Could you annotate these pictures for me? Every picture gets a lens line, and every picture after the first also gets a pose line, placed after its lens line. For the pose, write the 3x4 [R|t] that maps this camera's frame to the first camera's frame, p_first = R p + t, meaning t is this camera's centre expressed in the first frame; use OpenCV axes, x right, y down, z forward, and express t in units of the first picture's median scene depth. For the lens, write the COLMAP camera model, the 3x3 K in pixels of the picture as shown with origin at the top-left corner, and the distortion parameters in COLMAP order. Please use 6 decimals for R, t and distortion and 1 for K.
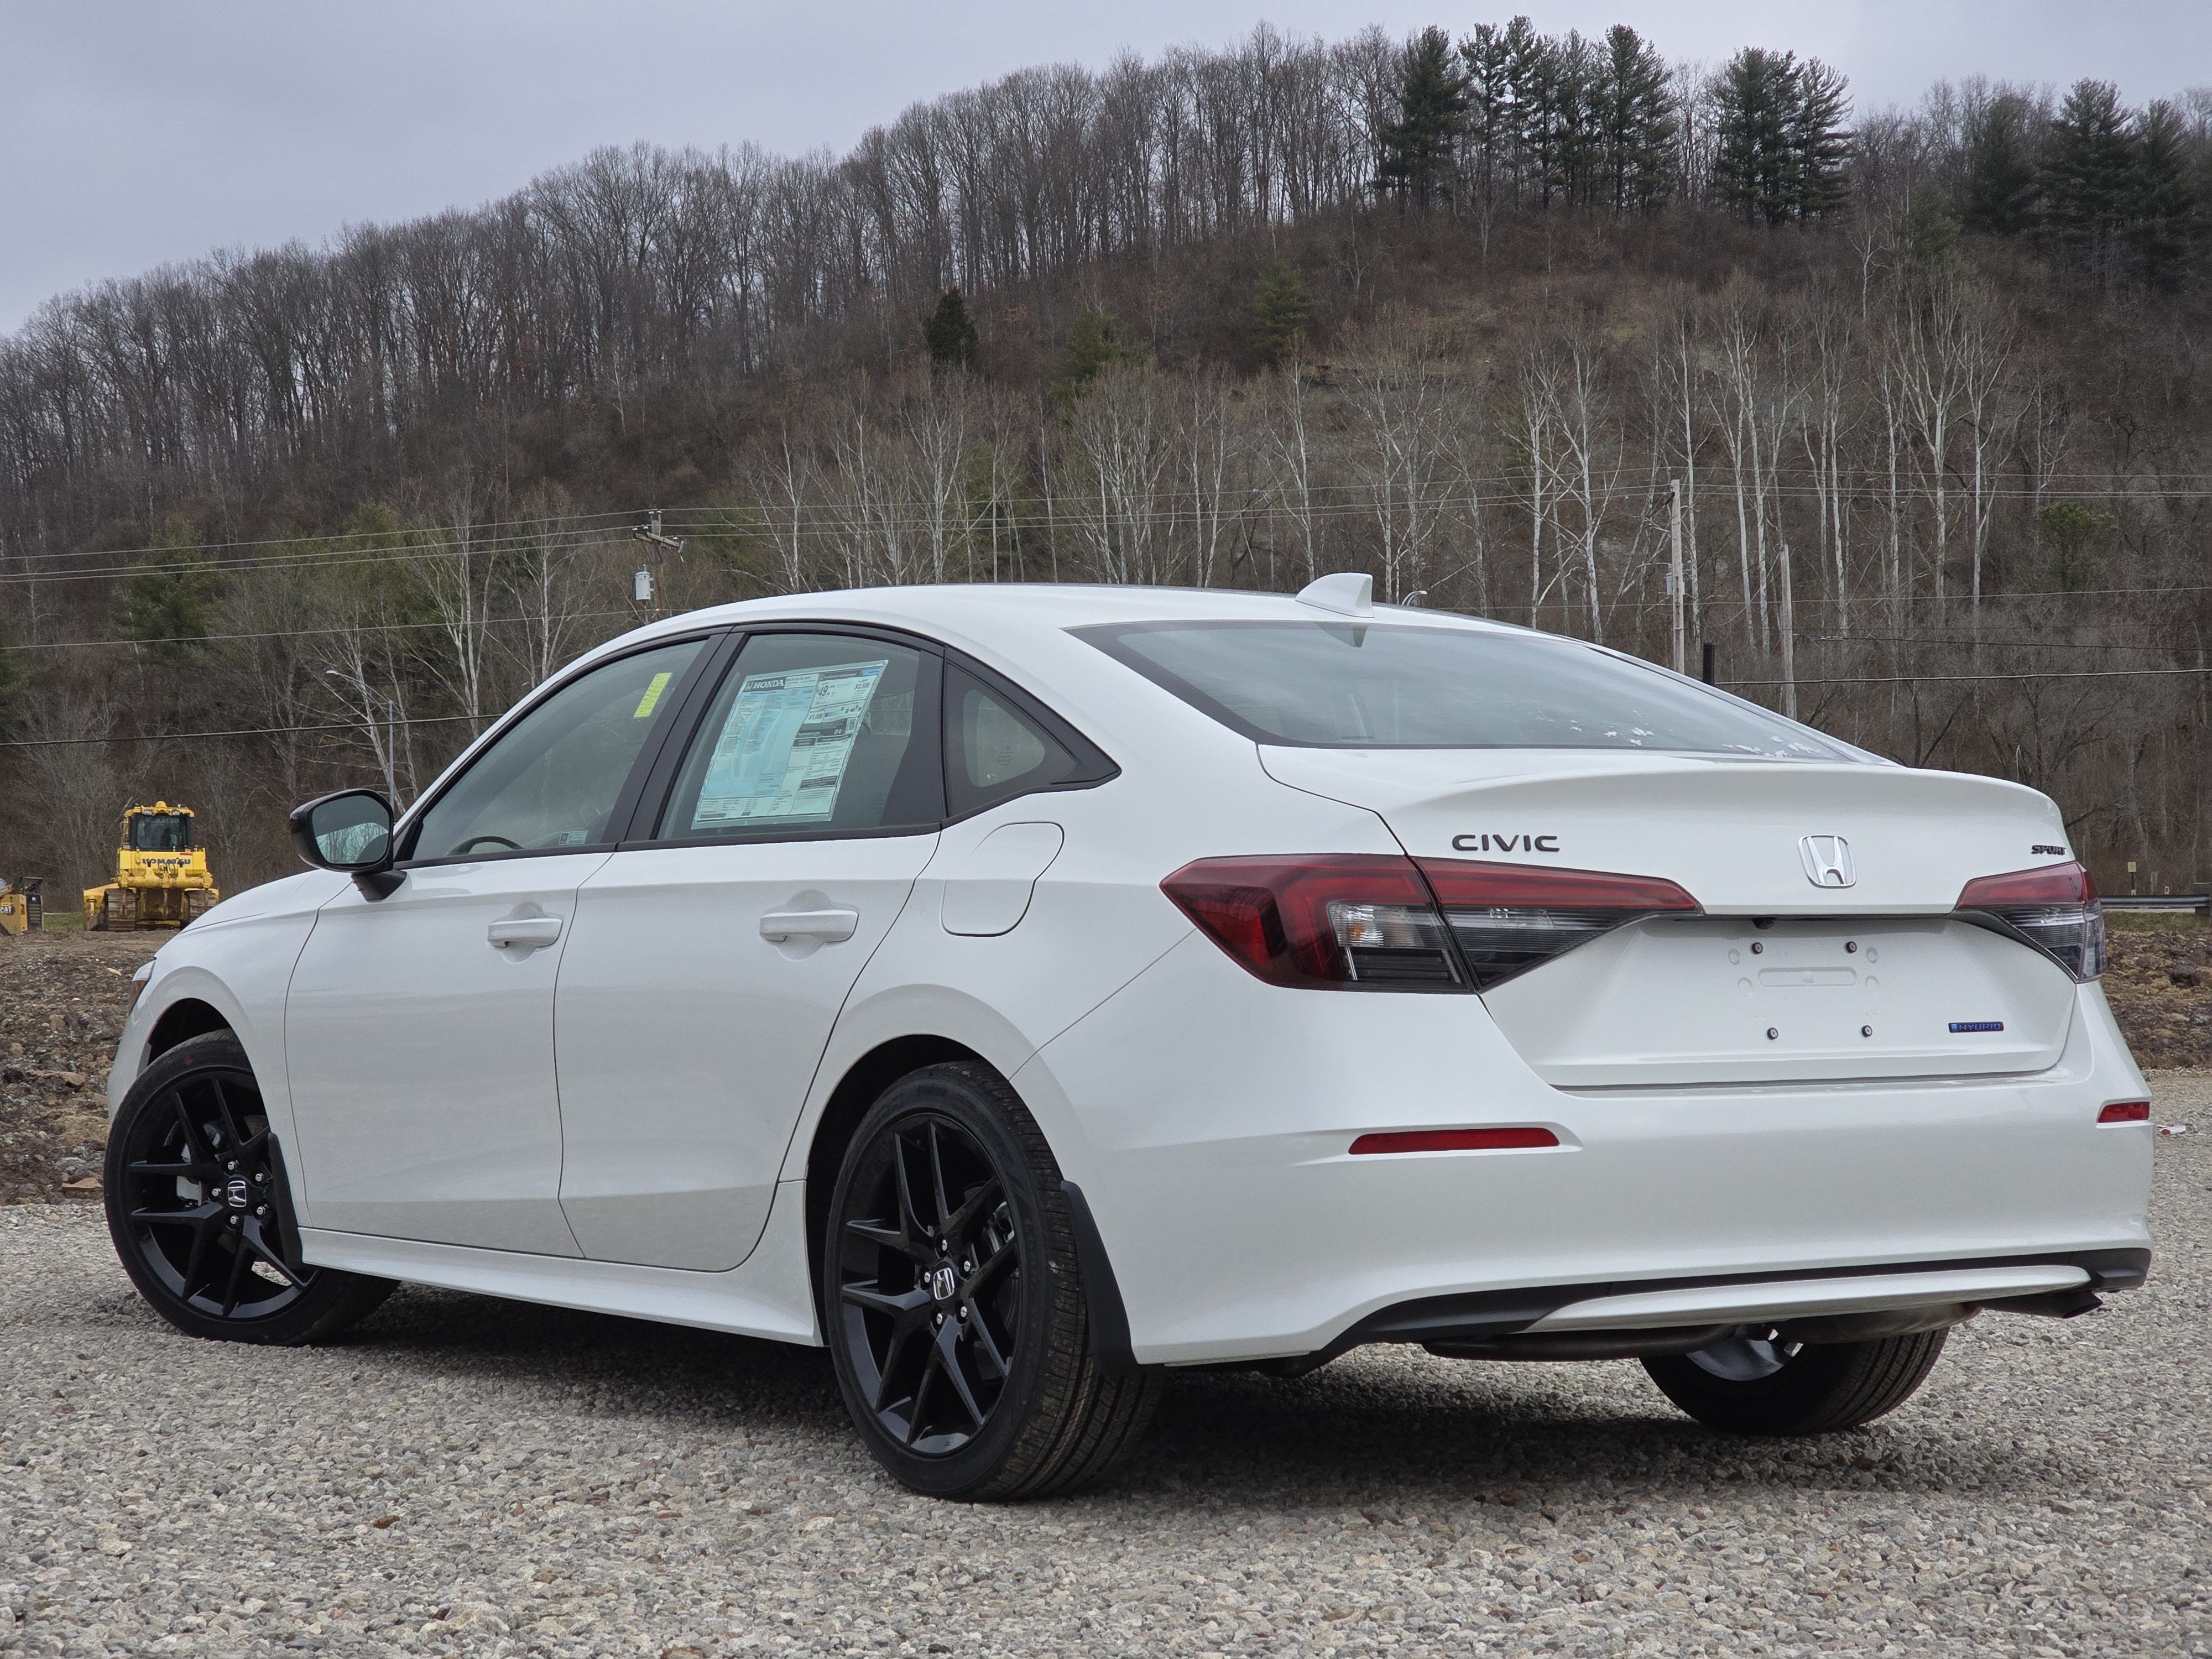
lens RADIAL K [[4428.8, 0, 1106.0], [0, 4428.8, 832.2], [0, 0, 1]] dist [-0.357780, 0.000000]
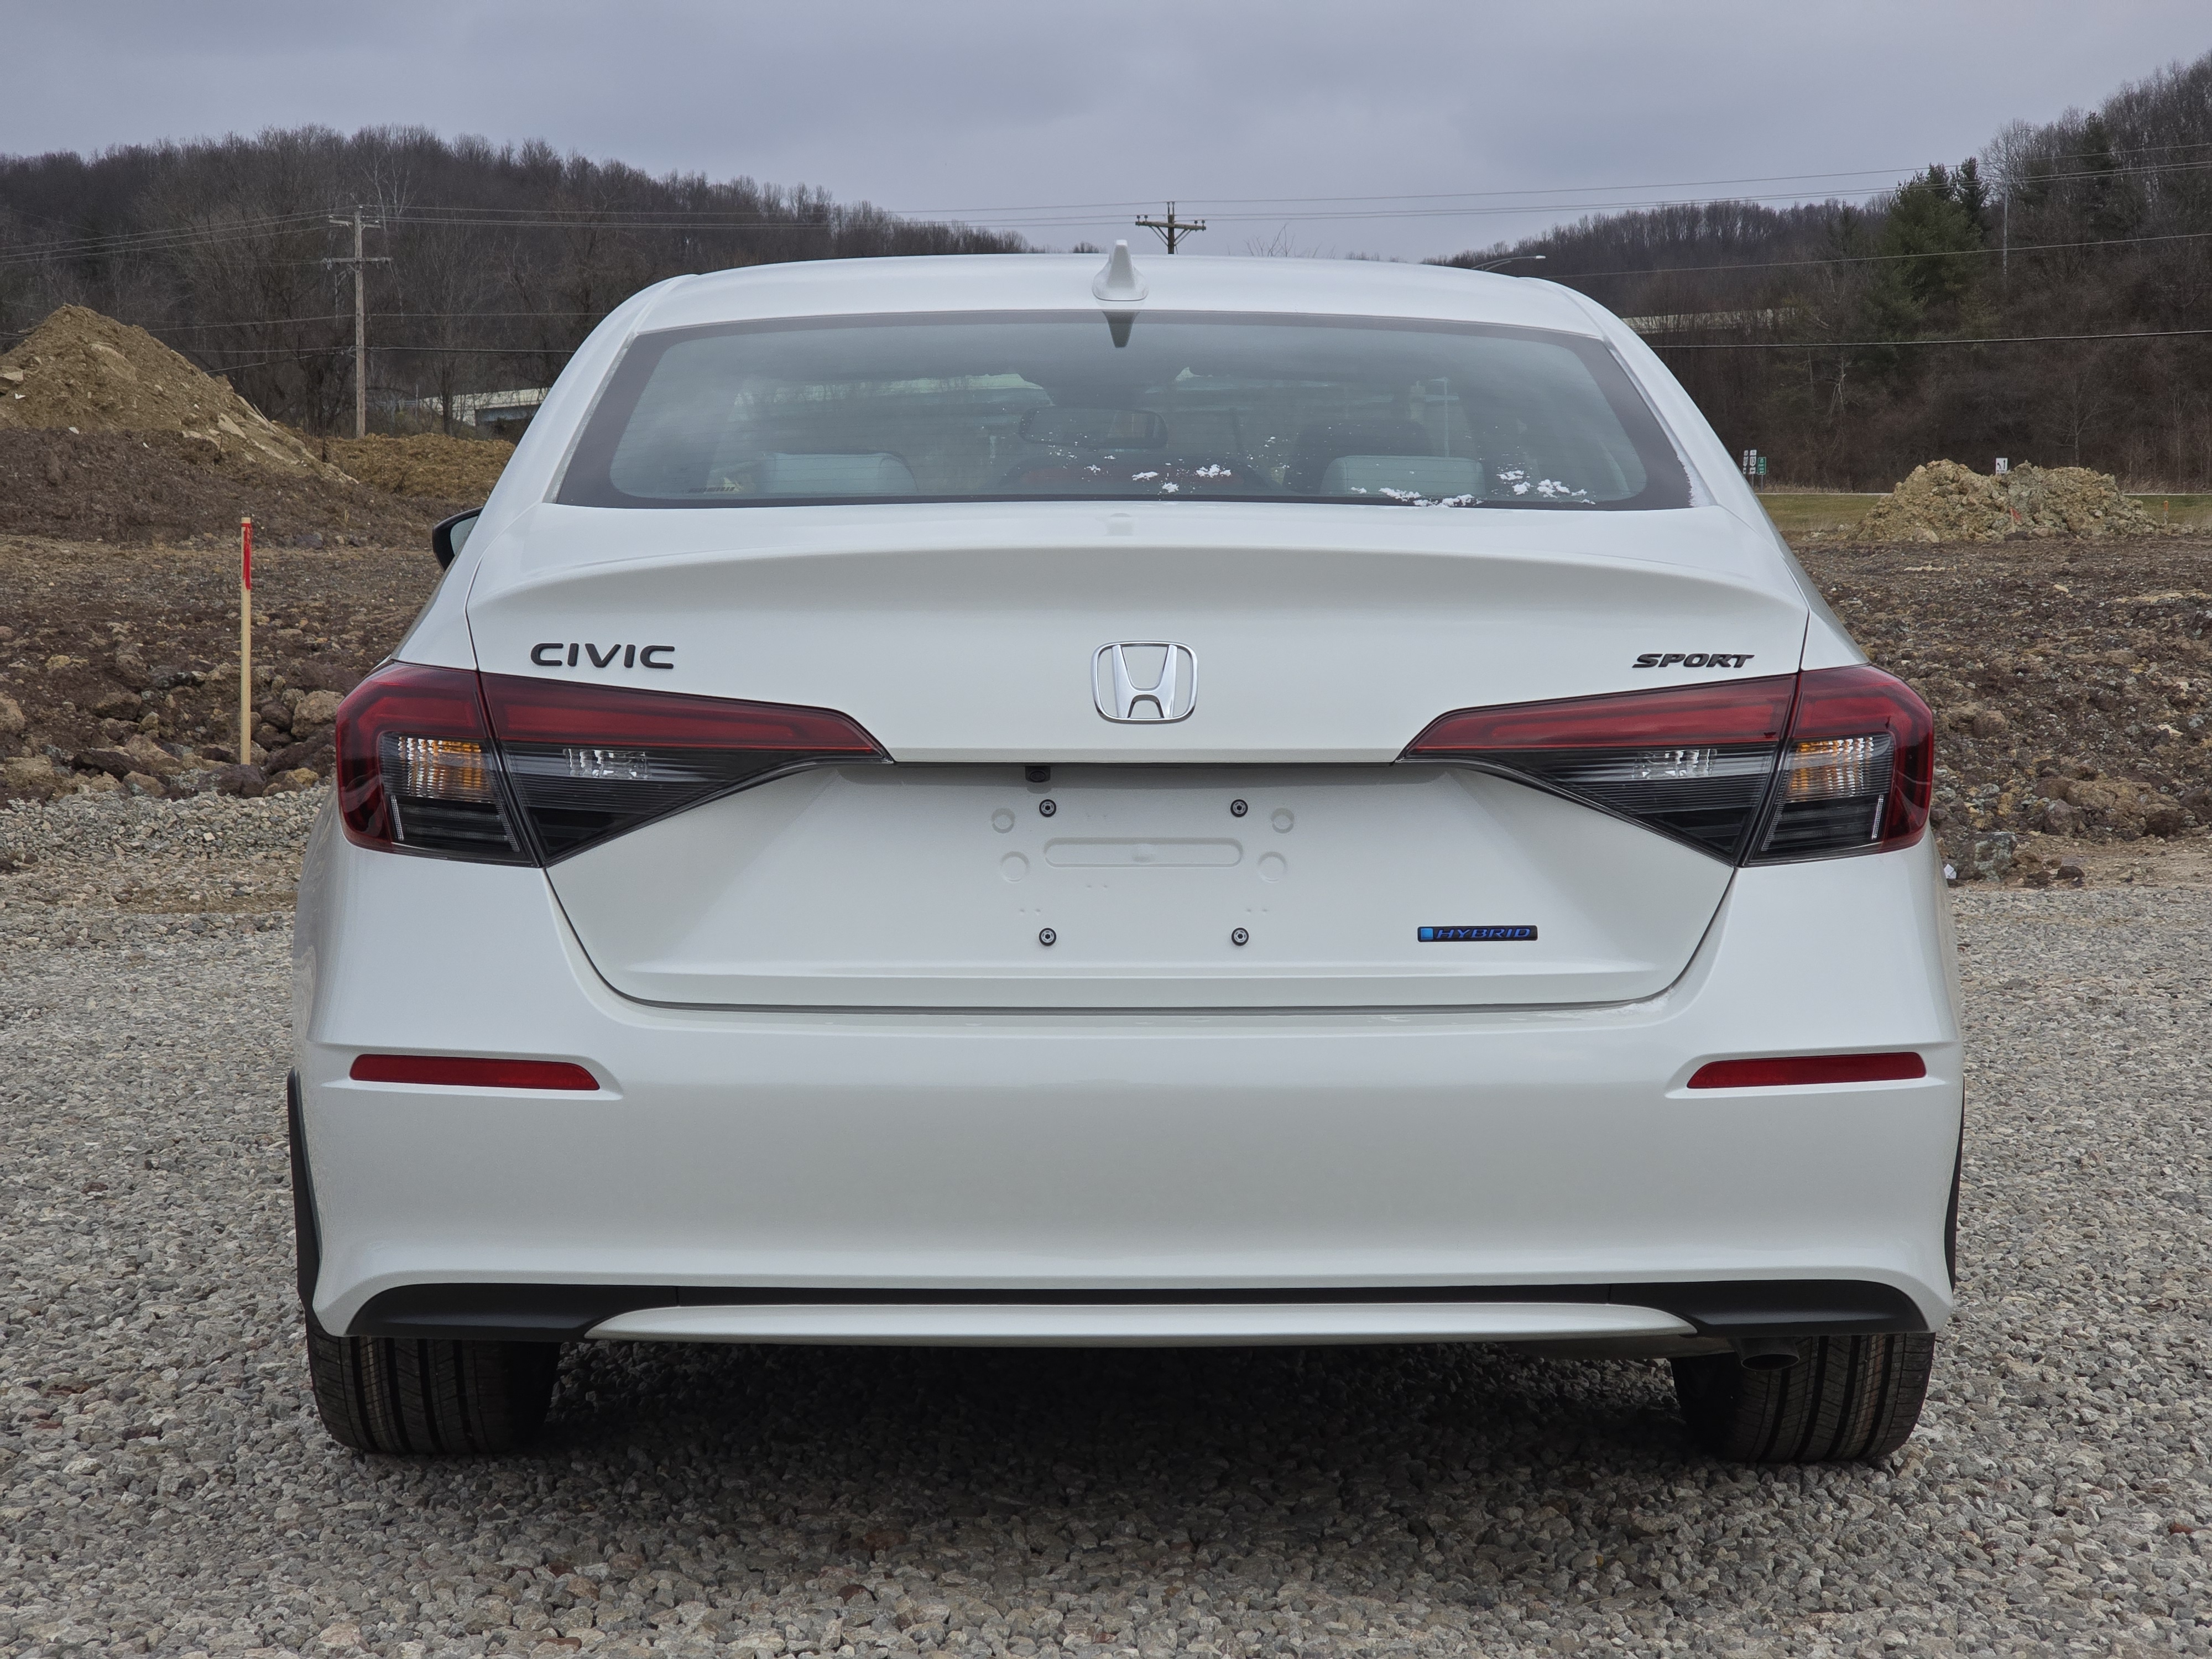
lens RADIAL K [[4428.8, 0, 1105.4], [0, 4428.8, 826.8], [0, 0, 1]] dist [-0.357780, 0.000000]
pose [[0.875105, 0.041132, -0.482183, 0.488744], [0.002319, 0.996013, 0.089173, -0.032098], [0.483928, -0.079154, 0.871521, 0.407100]]
